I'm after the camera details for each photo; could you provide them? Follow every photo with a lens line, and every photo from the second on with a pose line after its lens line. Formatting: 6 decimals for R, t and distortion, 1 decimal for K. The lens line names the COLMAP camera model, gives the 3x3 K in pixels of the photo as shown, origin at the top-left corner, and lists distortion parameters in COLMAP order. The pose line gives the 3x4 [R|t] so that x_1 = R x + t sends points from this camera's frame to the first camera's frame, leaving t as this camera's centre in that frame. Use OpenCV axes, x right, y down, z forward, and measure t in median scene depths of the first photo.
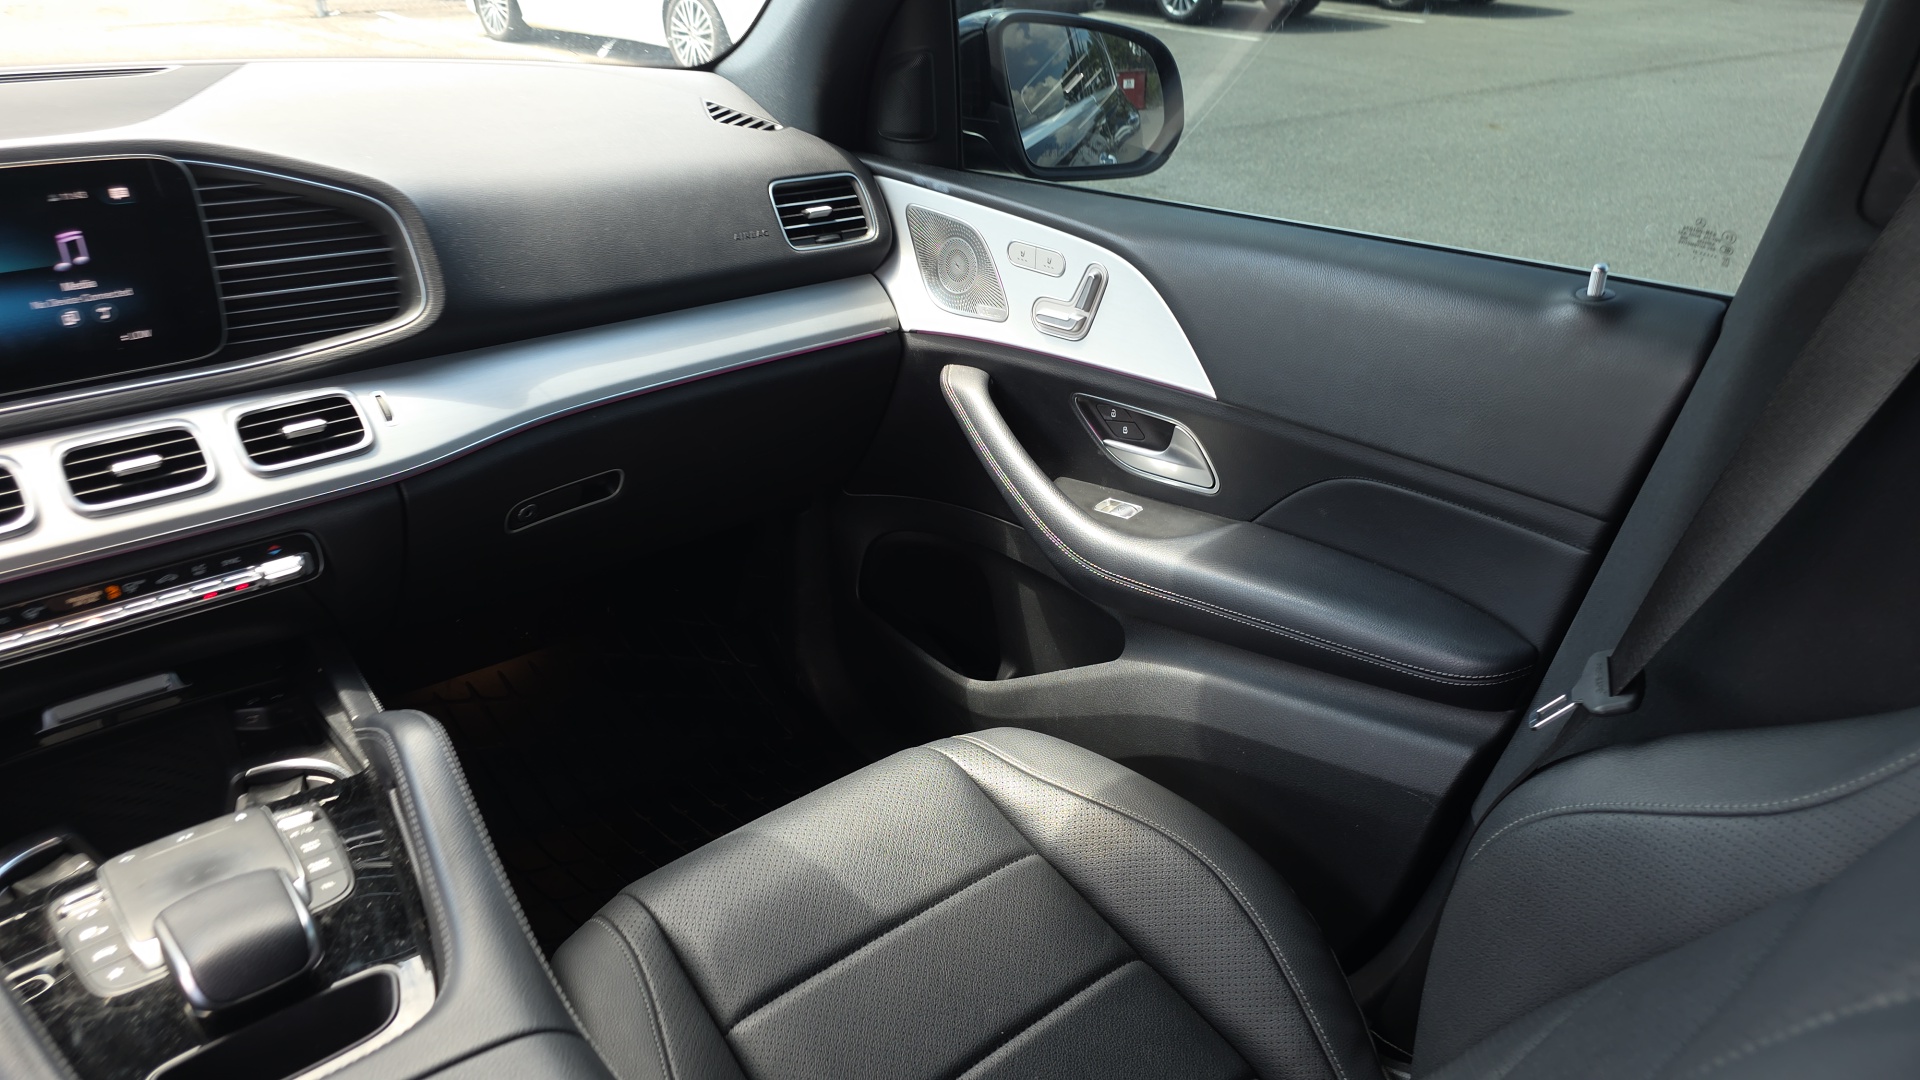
lens RADIAL K [[1308.0, 0, 999.1], [0, 1308.0, 516.7], [0, 0, 1]] dist [0.048650, -0.054488]
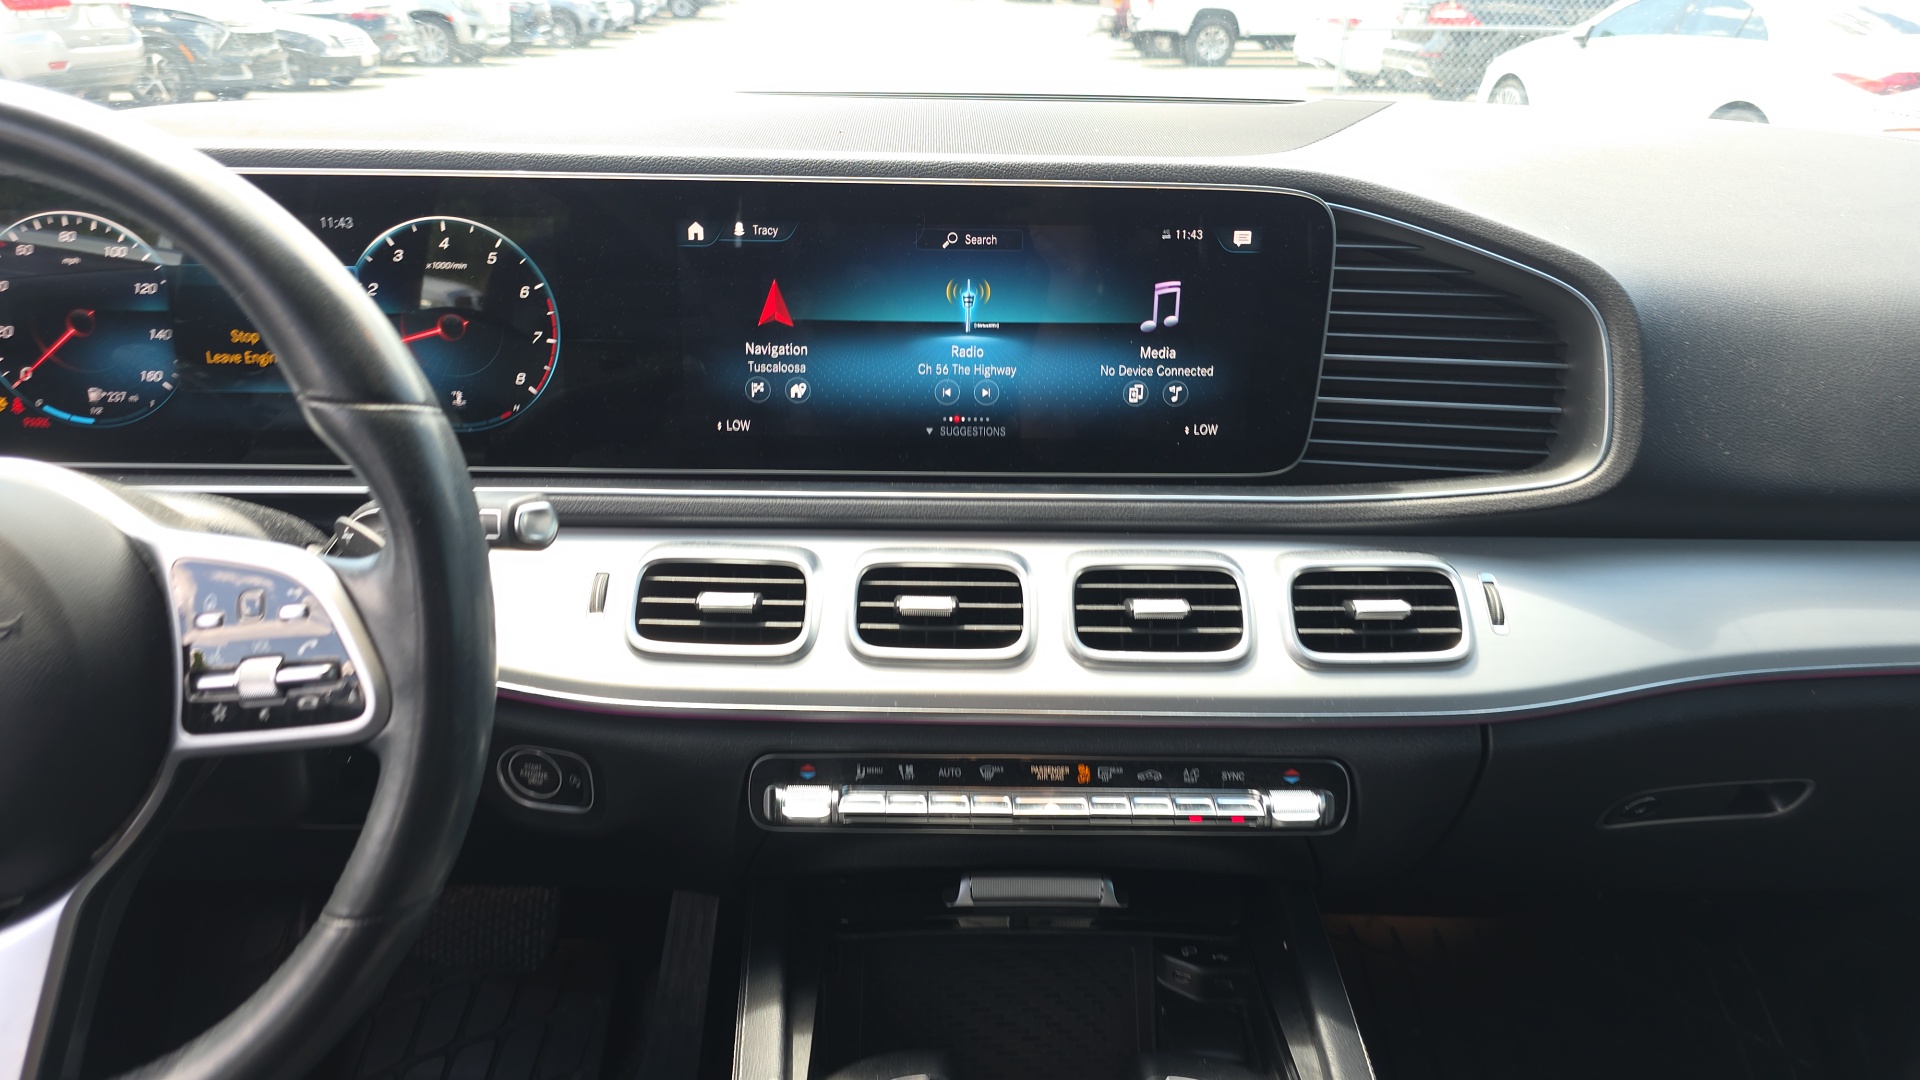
lens RADIAL K [[1308.0, 0, 945.0], [0, 1308.0, 515.9], [0, 0, 1]] dist [0.048650, -0.054488]
pose [[0.754273, 0.226124, -0.616392, -0.294077], [-0.277731, 0.960577, 0.012532, -0.059441], [0.594926, 0.161739, 0.787339, 0.342591]]
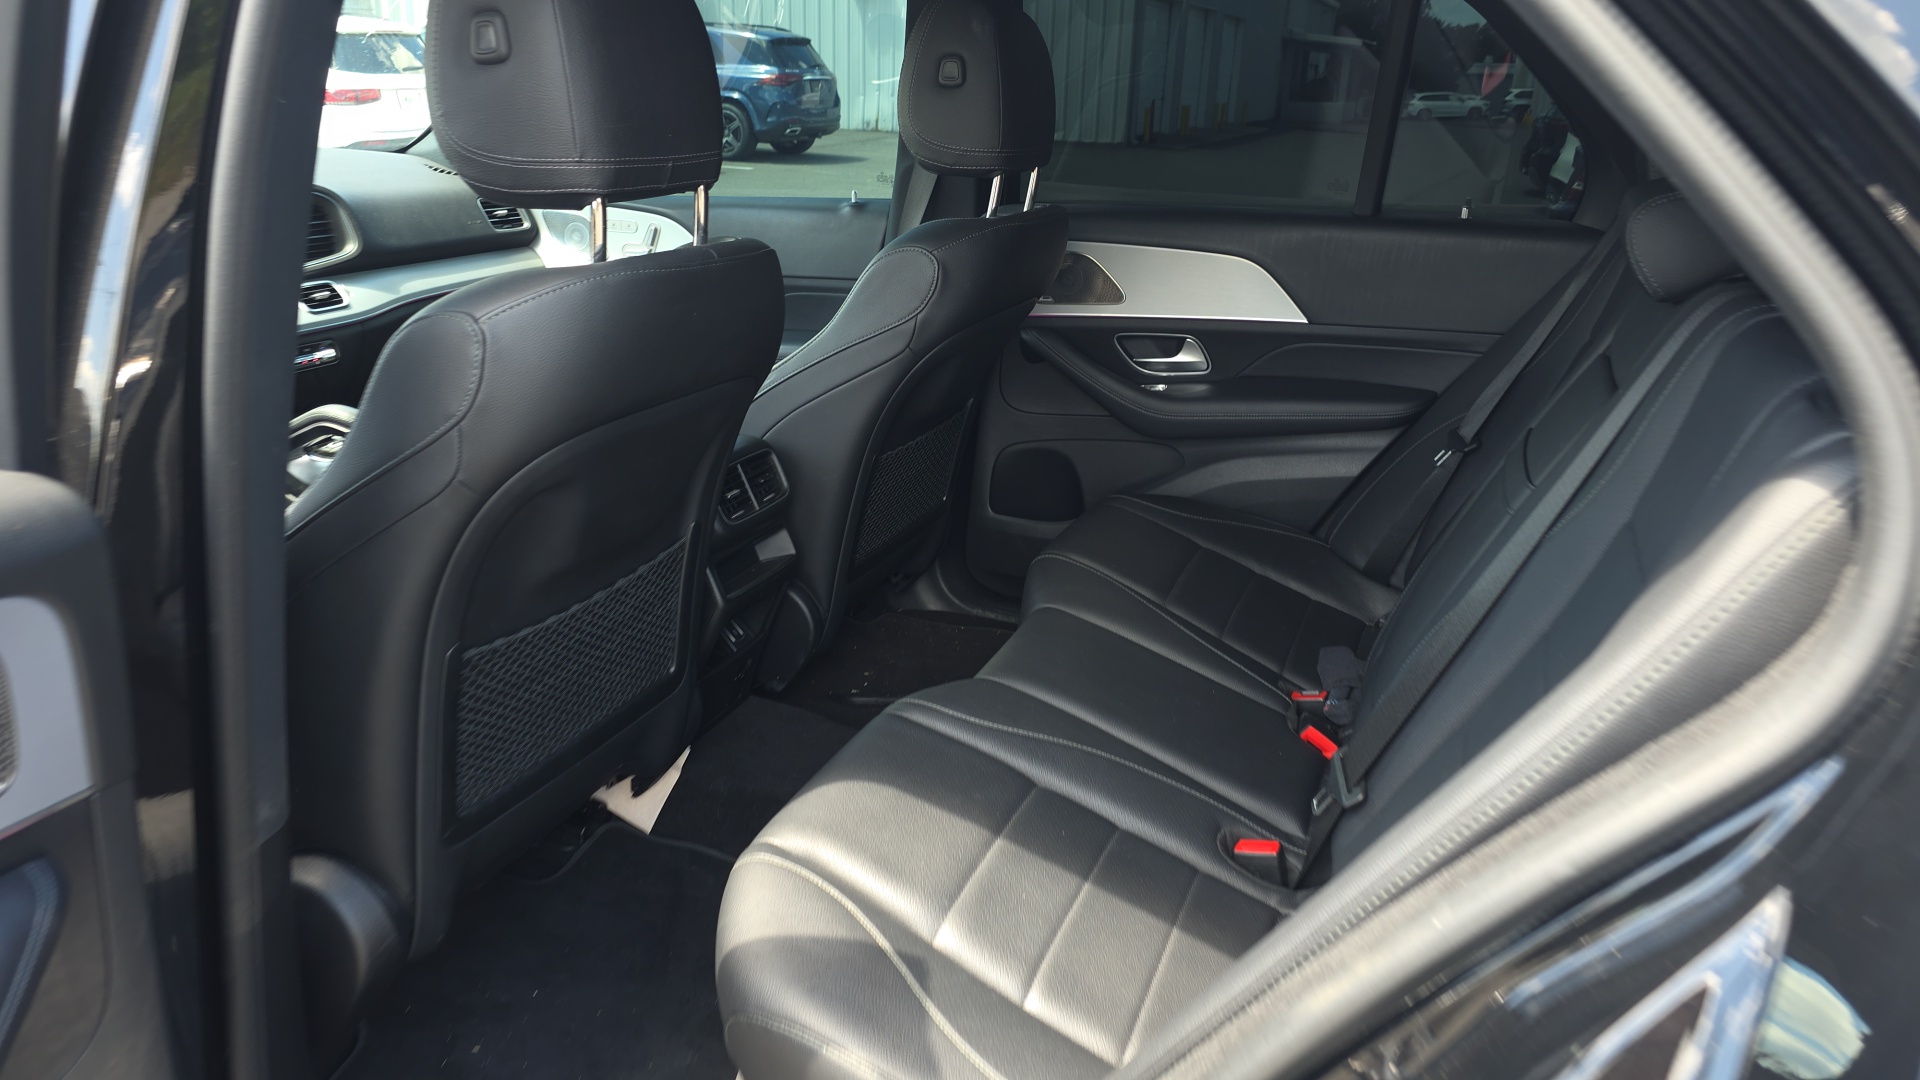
lens RADIAL K [[1308.0, 0, 975.9], [0, 1308.0, 537.0], [0, 0, 1]] dist [0.048650, -0.054488]
pose [[0.896460, -0.145881, 0.418425, -0.526823], [0.183178, 0.981800, -0.050155, 0.638662], [-0.403492, 0.121608, 0.906866, -1.388689]]
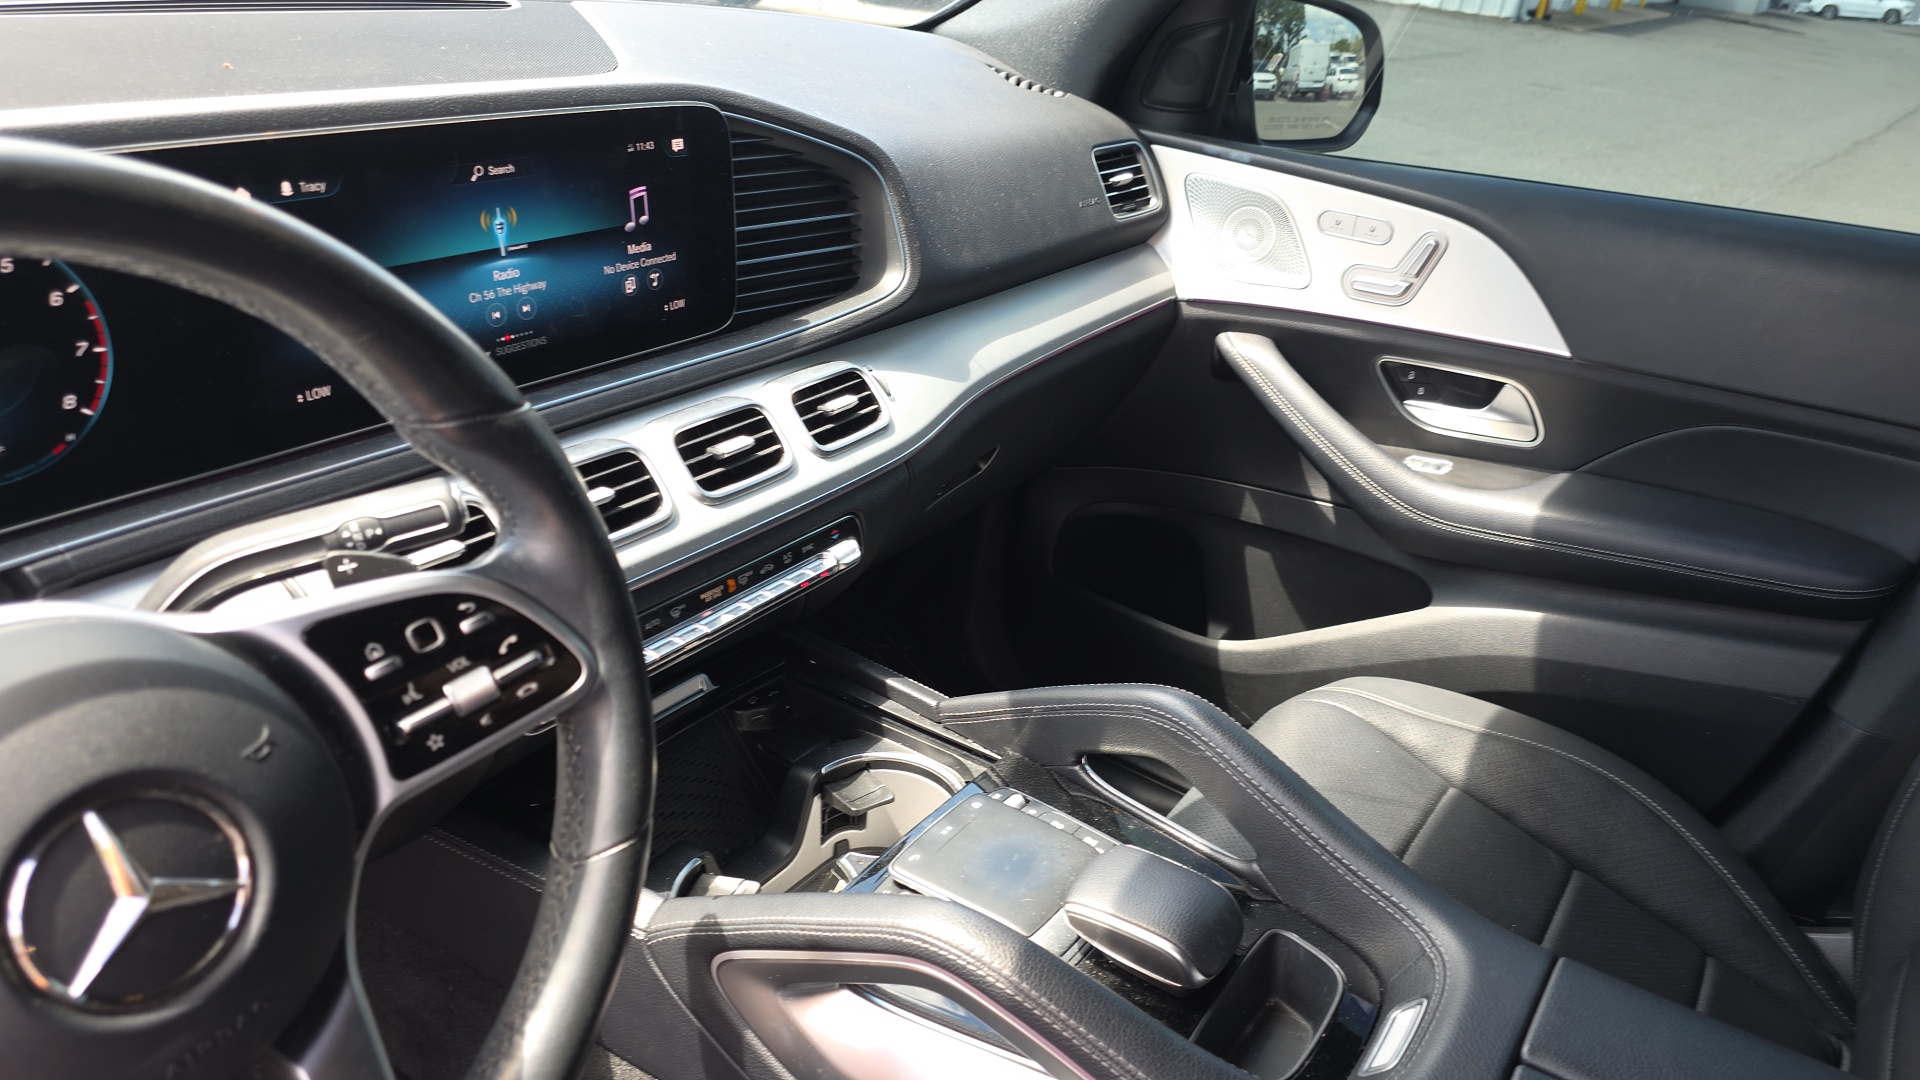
lens RADIAL K [[1308.0, 0, 980.8], [0, 1308.0, 541.7], [0, 0, 1]] dist [0.048650, -0.054488]
pose [[0.965299, -0.051523, 0.256016, -0.671916], [0.042765, 0.998298, 0.039663, -0.001999], [-0.257623, -0.027338, 0.965859, 0.071276]]
